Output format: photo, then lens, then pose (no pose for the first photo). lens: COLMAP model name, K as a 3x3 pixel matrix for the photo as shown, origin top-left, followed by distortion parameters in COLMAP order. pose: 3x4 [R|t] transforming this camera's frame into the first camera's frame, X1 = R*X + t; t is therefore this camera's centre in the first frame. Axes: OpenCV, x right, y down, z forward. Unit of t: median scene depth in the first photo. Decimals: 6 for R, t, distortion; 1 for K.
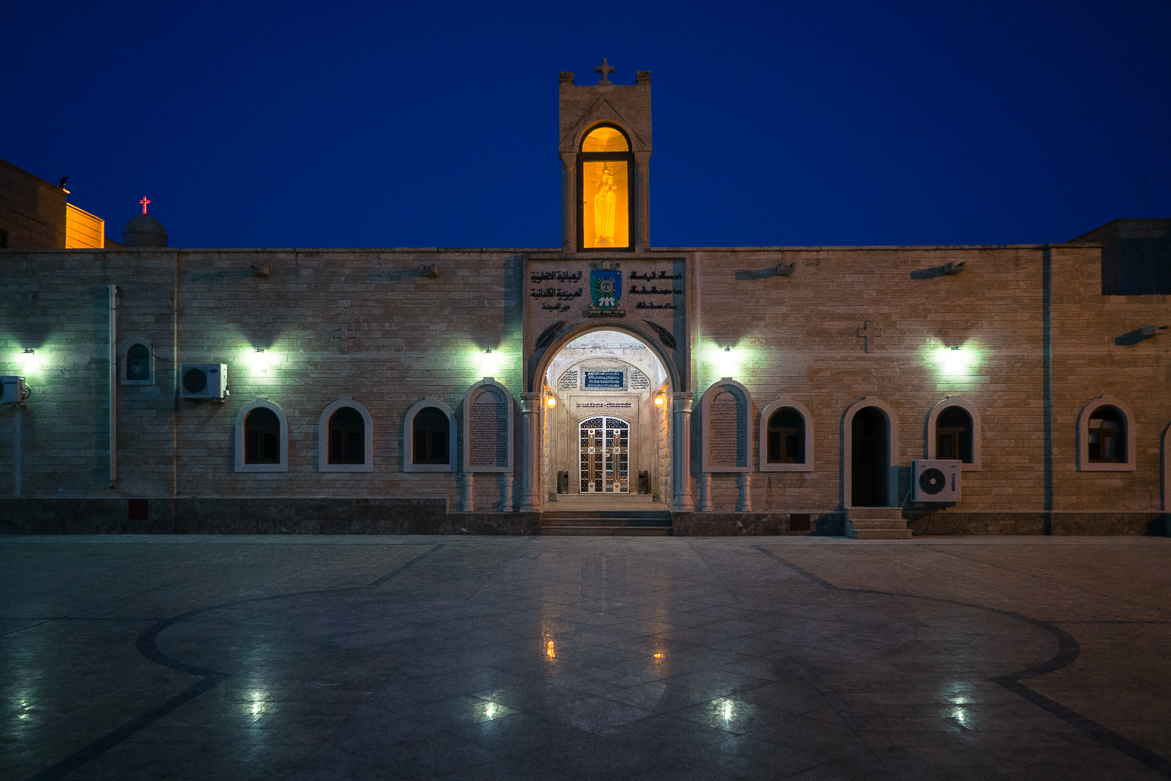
lens RADIAL K [[815.9, 0, 585.5], [0, 815.9, 390.5], [0, 0, 1]] dist [-0.045975, 0.087423]
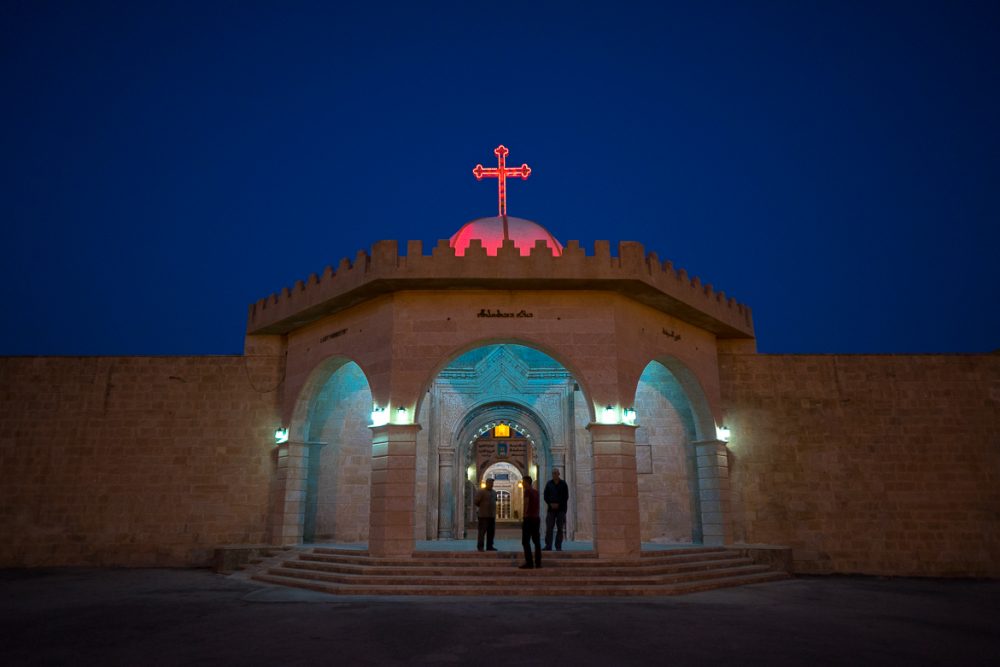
lens RADIAL K [[667.6, 0, 500.0], [0, 667.6, 333.5], [0, 0, 1]] dist [-0.000819, 0.000827]
pose [[0.999700, 0.001907, 0.024434, -0.048183], [0.002853, 0.981137, -0.193292, -0.065281], [-0.024341, 0.193304, 0.980837, -1.646902]]
